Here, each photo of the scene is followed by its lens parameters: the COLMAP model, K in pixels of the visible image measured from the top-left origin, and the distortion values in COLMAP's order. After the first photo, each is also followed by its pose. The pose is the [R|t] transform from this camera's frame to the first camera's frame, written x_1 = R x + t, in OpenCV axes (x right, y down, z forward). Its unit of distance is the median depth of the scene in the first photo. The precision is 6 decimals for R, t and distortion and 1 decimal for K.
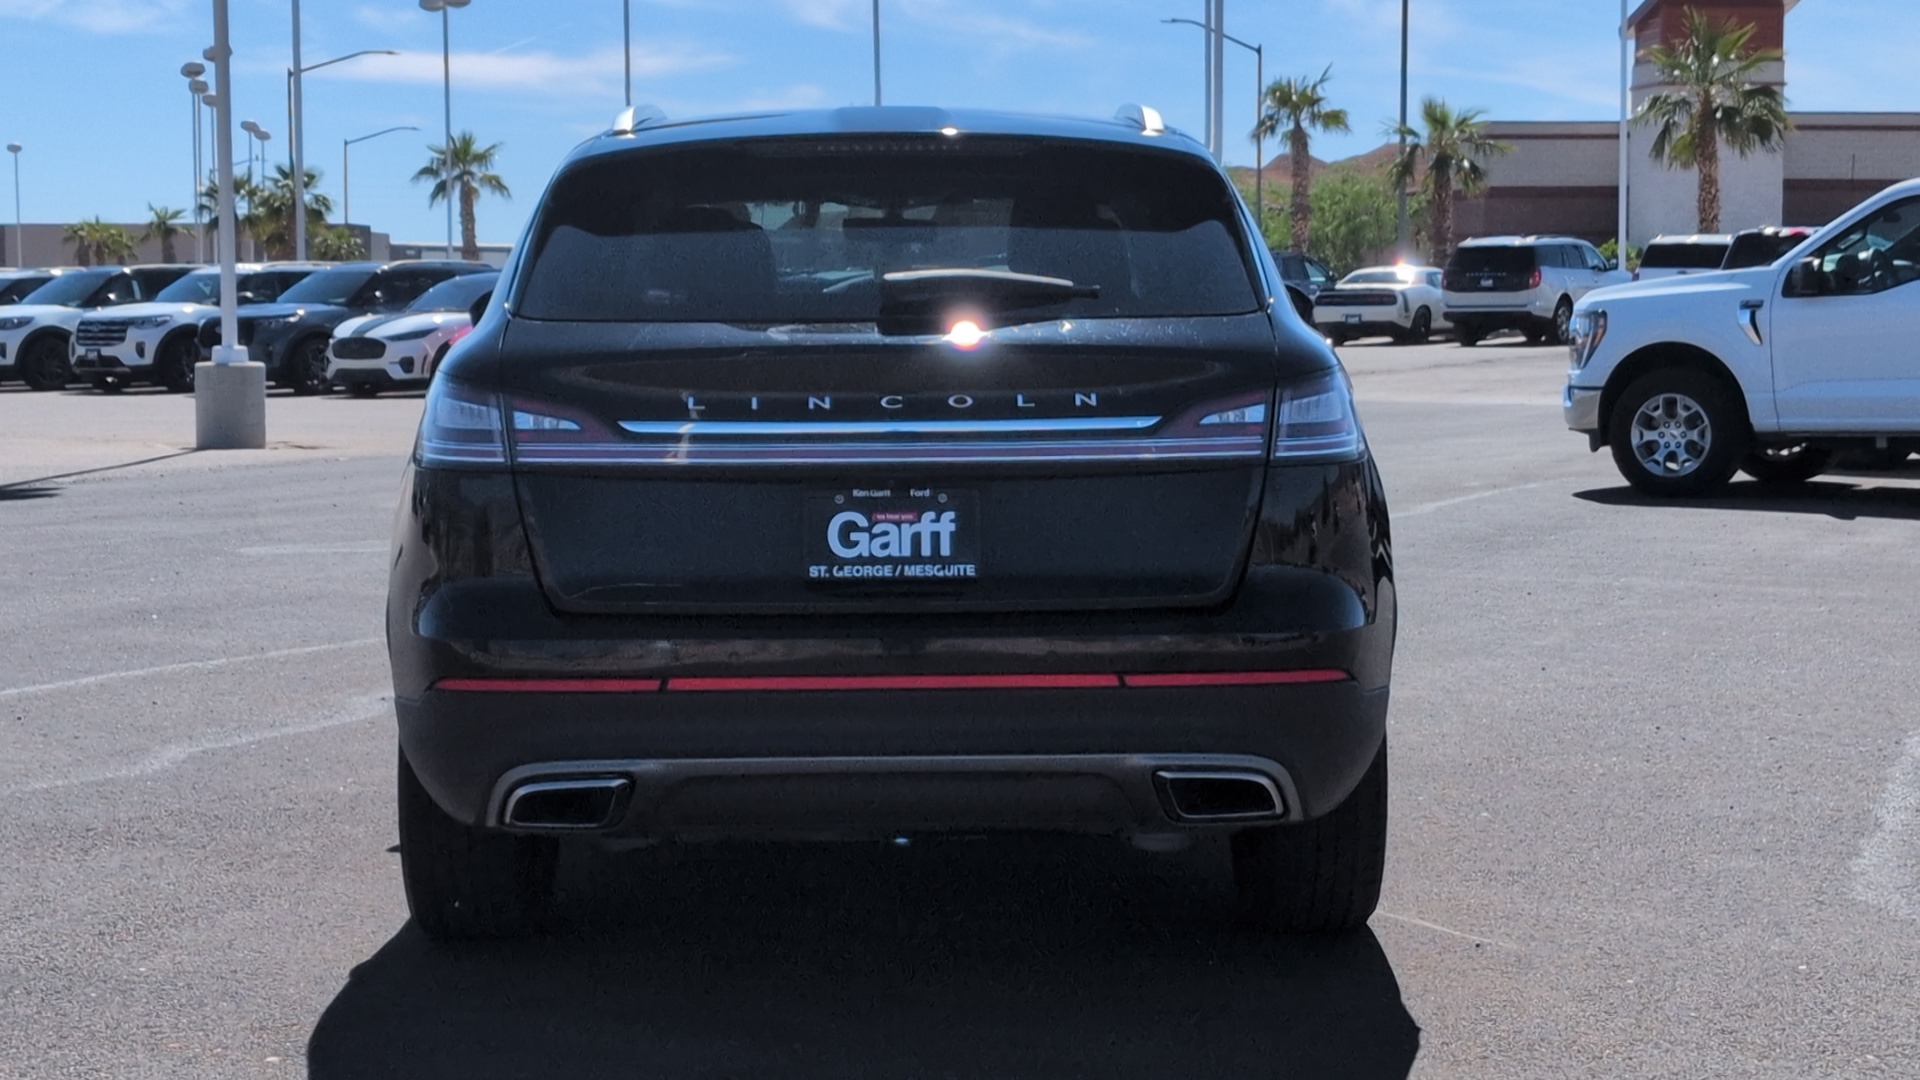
lens RADIAL K [[3255.4, 0, 954.6], [0, 3255.4, 540.2], [0, 0, 1]] dist [0.088364, 0.000000]
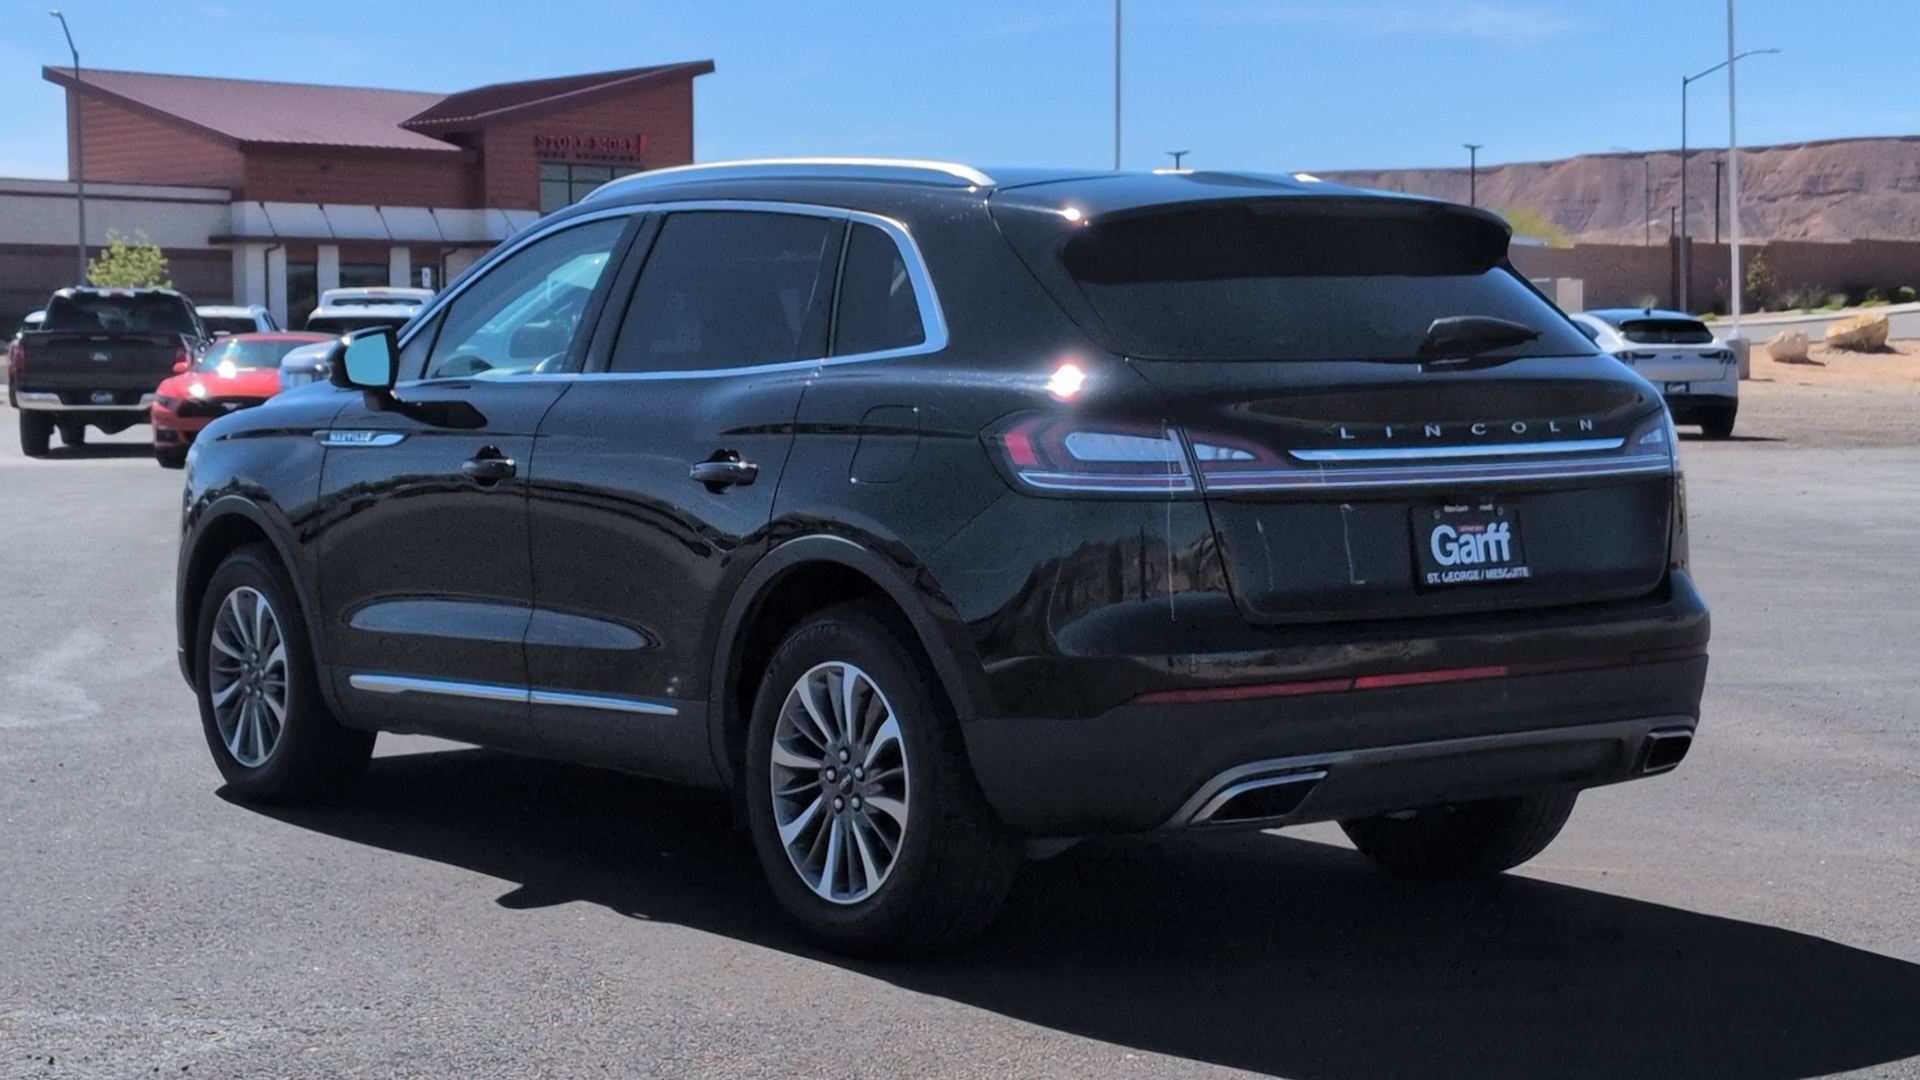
lens RADIAL K [[3255.4, 0, 960.1], [0, 3255.4, 535.3], [0, 0, 1]] dist [0.088364, 0.000000]
pose [[0.810283, -0.032564, 0.585134, -0.840533], [0.046337, 0.998889, -0.008576, -0.003235], [-0.584205, 0.034063, 0.810891, 0.165581]]
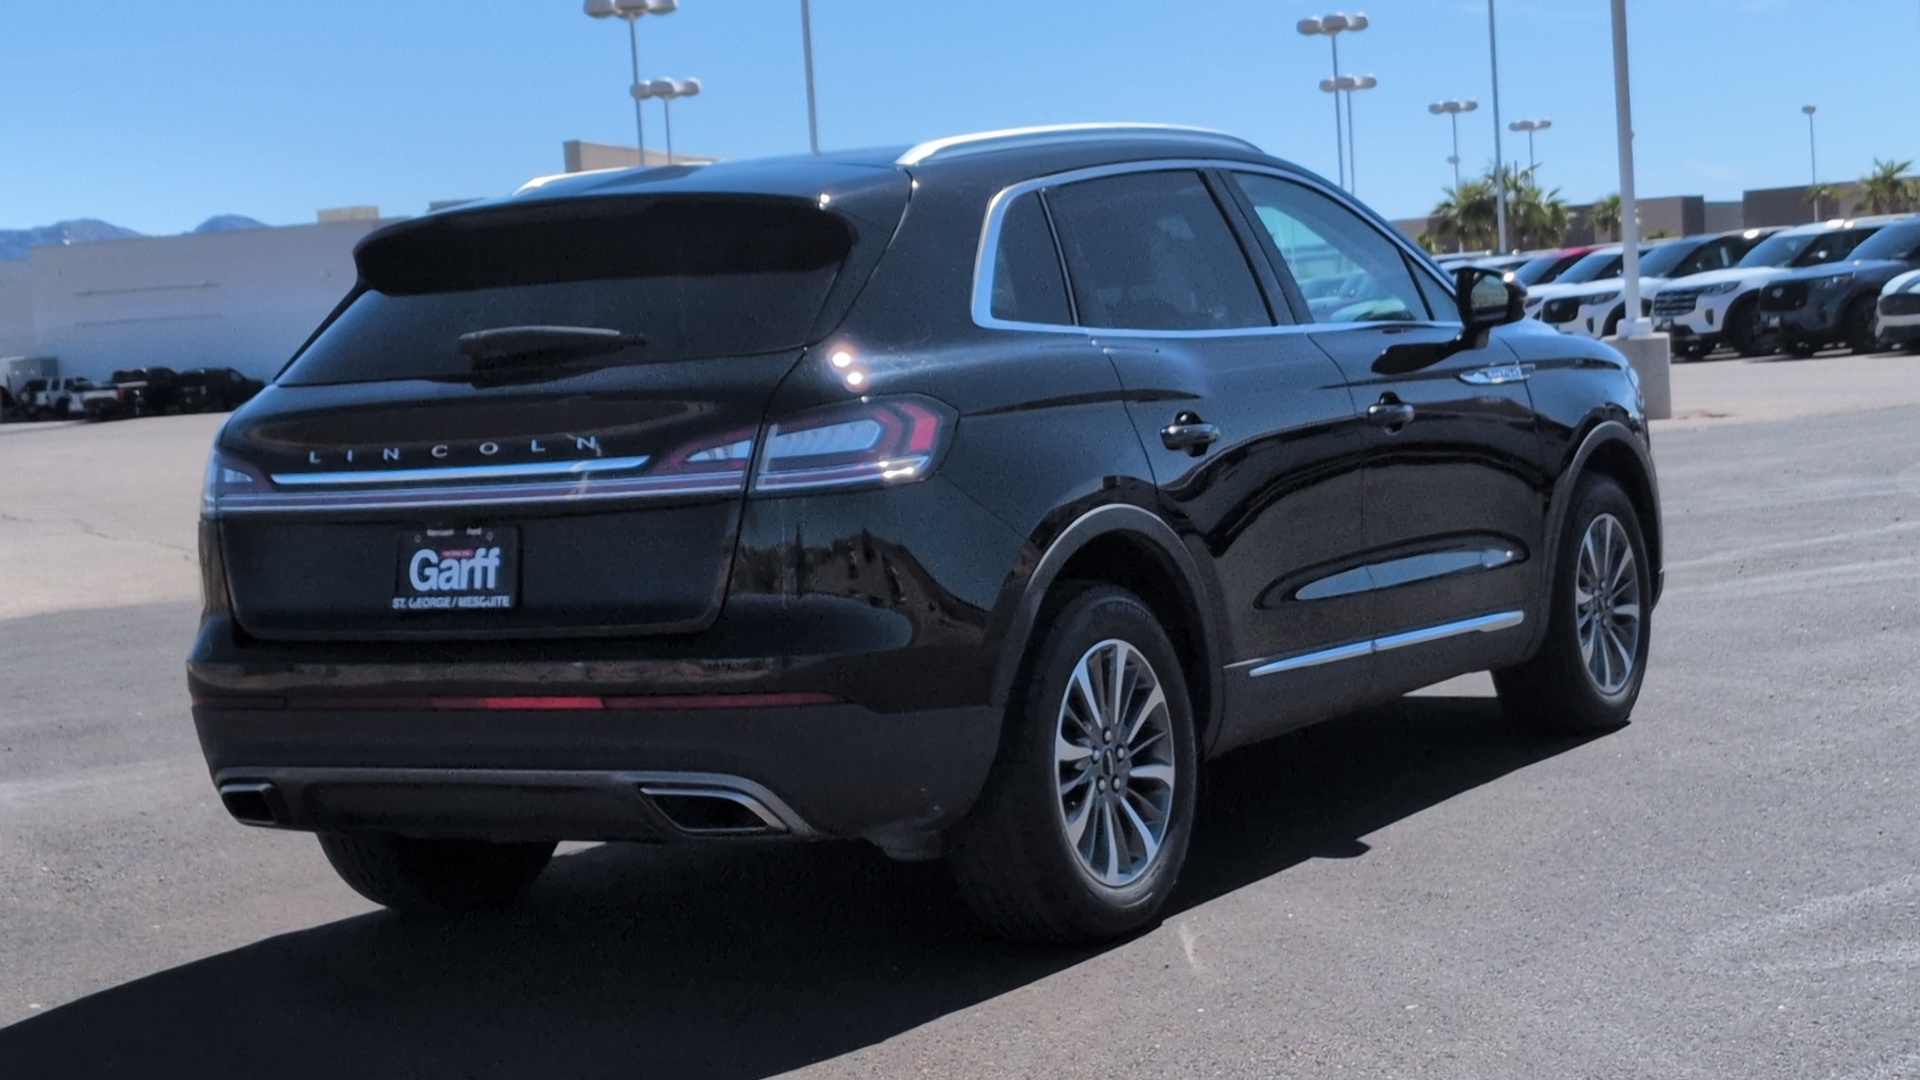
lens RADIAL K [[3255.4, 0, 955.7], [0, 3255.4, 542.6], [0, 0, 1]] dist [0.088364, 0.000000]
pose [[0.844196, -0.015969, -0.535797, 0.719743], [0.023939, 0.999682, 0.007924, -0.015593], [0.535500, -0.019516, 0.844310, 0.149717]]
